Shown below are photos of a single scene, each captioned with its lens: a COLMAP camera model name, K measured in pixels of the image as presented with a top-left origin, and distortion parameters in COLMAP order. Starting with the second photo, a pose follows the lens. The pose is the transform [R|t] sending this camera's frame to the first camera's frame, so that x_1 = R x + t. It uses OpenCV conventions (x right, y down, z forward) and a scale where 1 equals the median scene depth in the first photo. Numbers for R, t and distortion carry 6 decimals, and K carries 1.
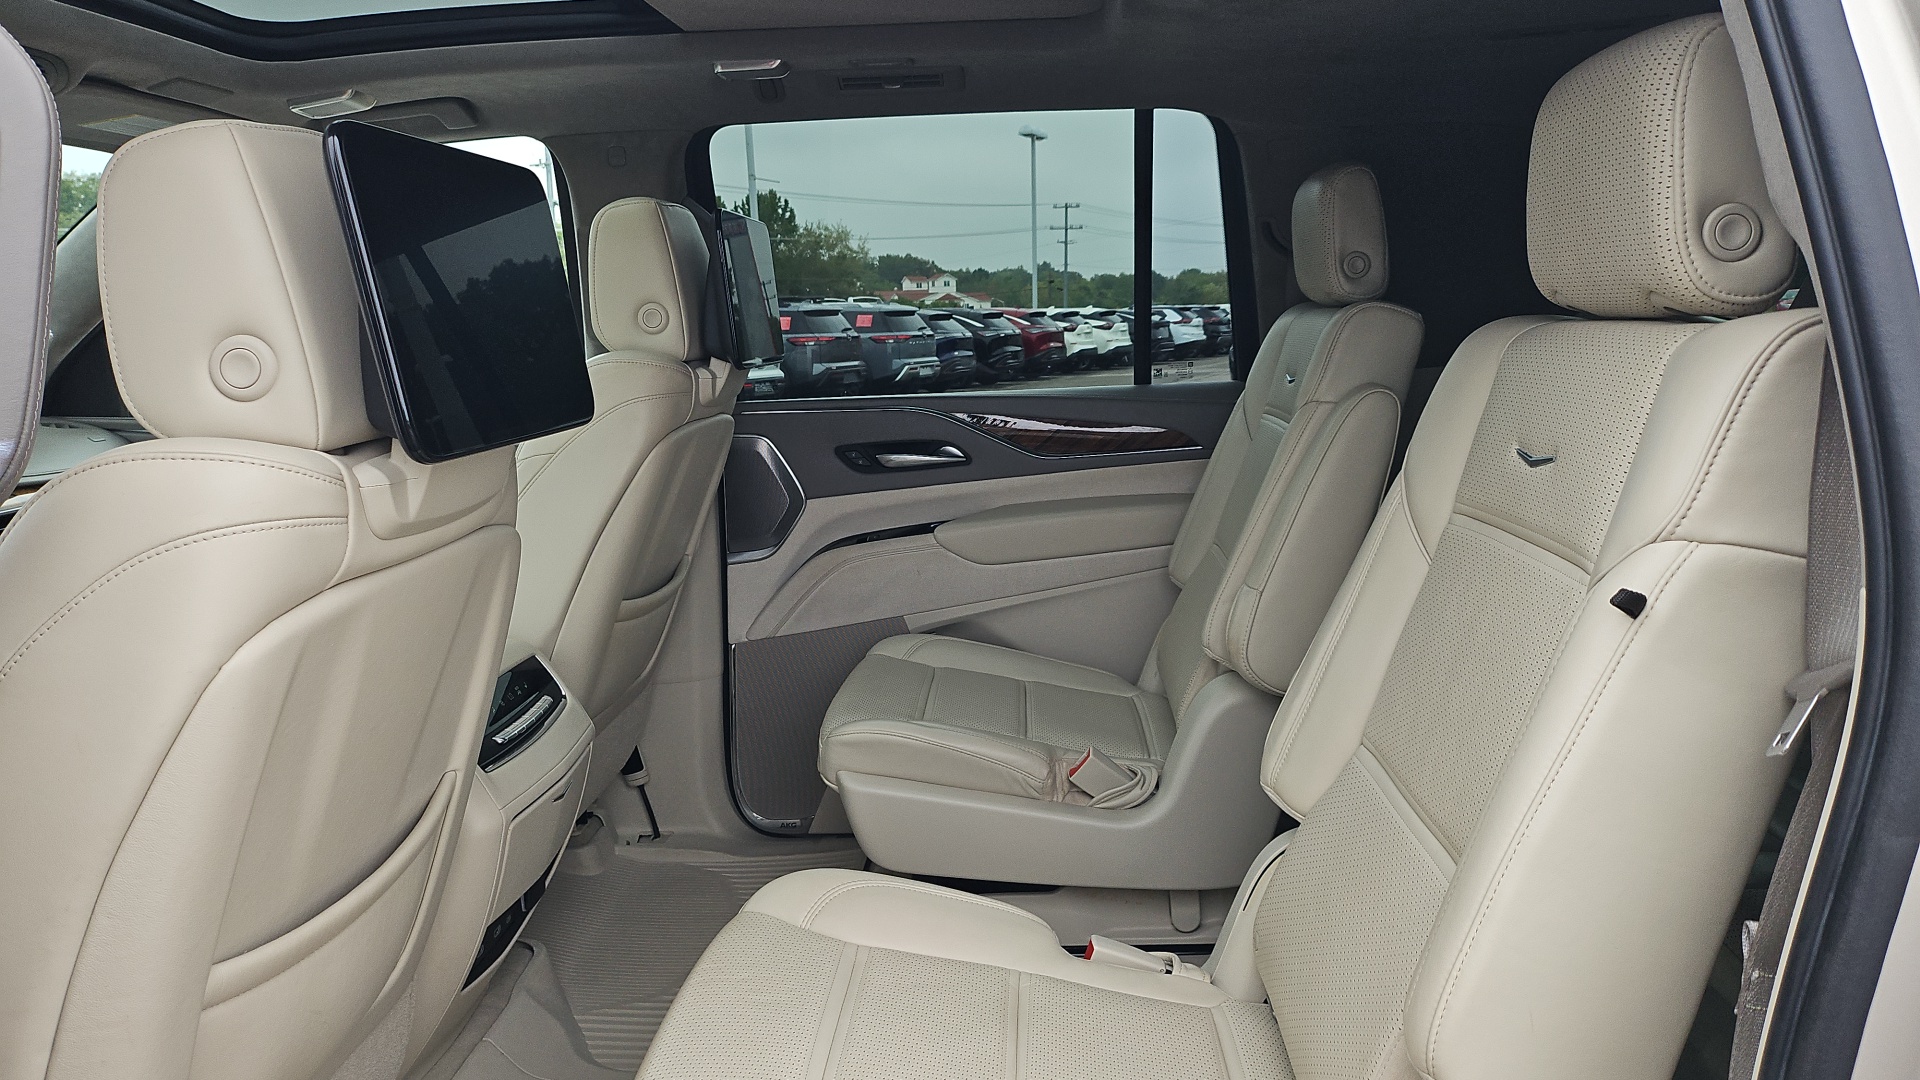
lens RADIAL K [[1340.4, 0, 975.2], [0, 1340.4, 533.5], [0, 0, 1]] dist [0.056190, -0.063799]
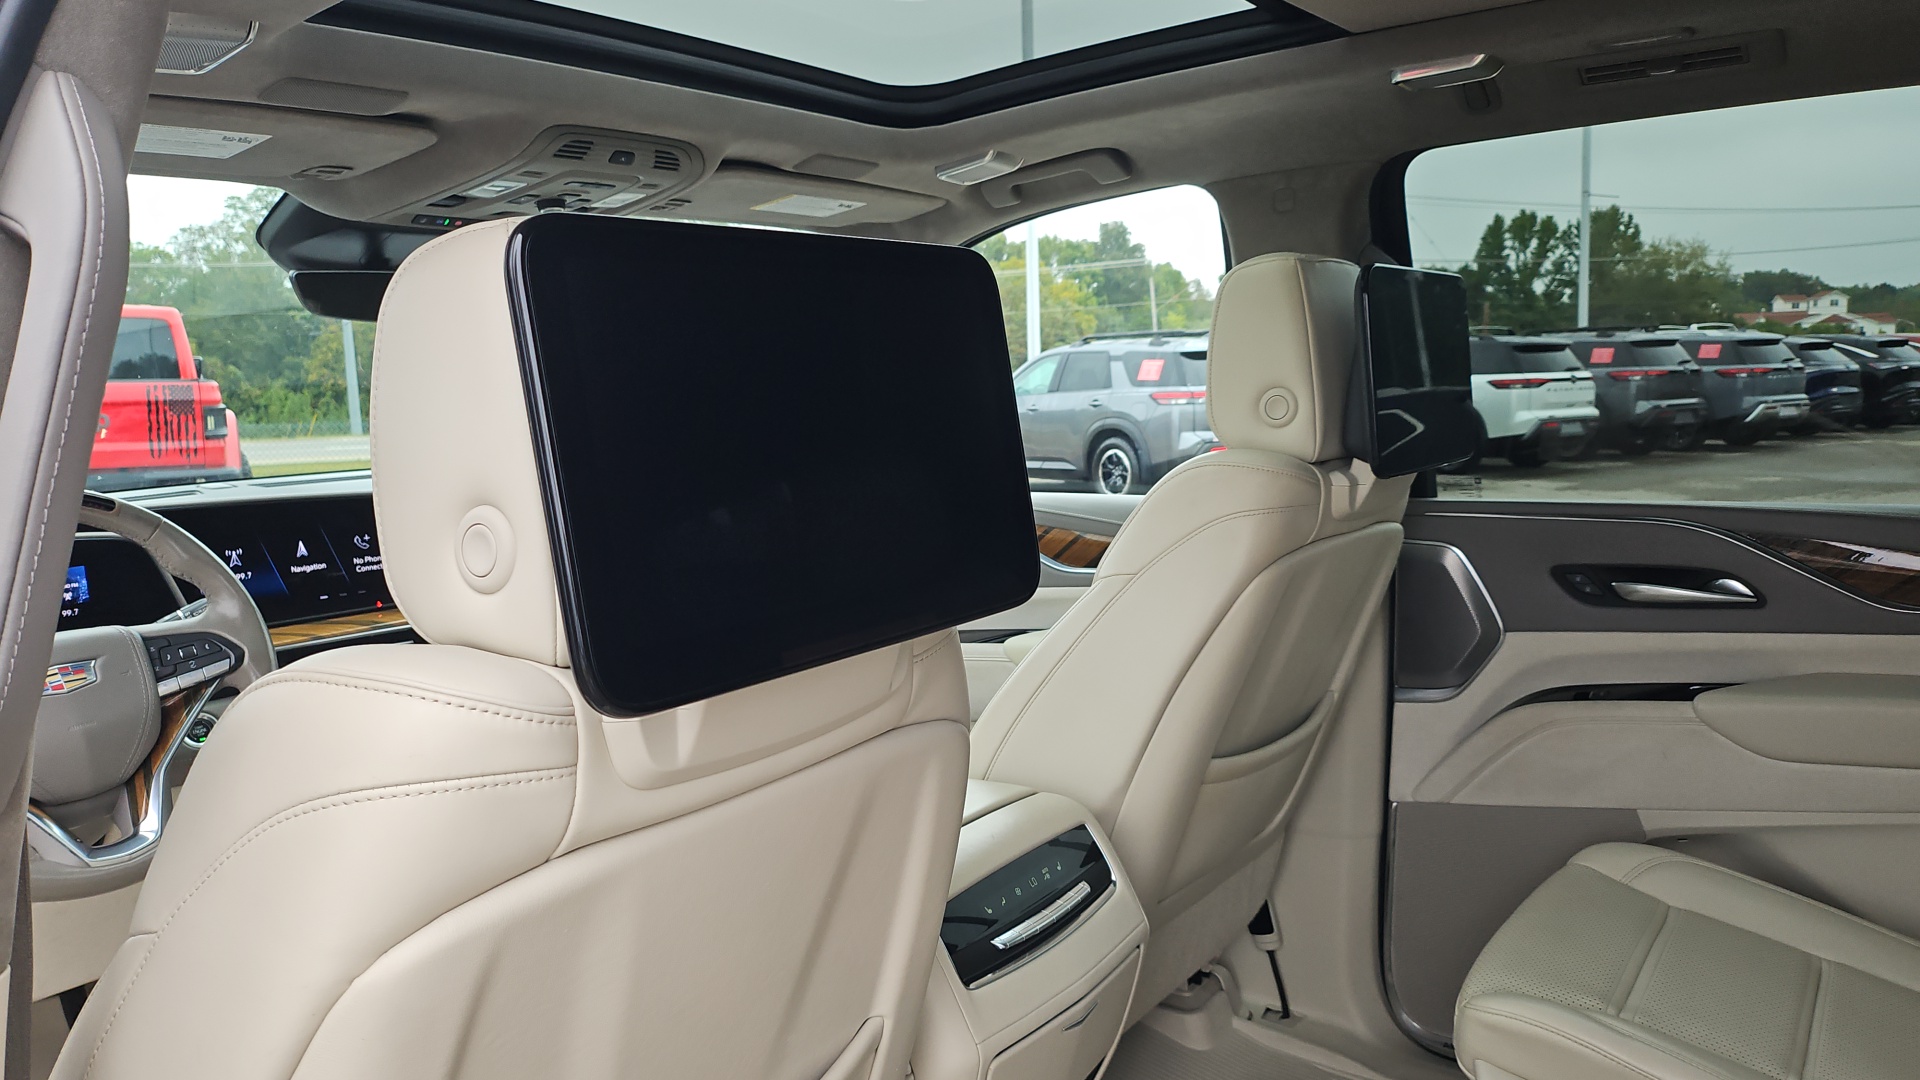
lens RADIAL K [[1340.4, 0, 968.3], [0, 1340.4, 542.4], [0, 0, 1]] dist [0.056190, -0.063799]
pose [[0.835005, 0.073886, -0.545258, 0.032603], [-0.082087, 0.996581, 0.009335, -0.058568], [0.544084, 0.036964, 0.838216, 0.197957]]
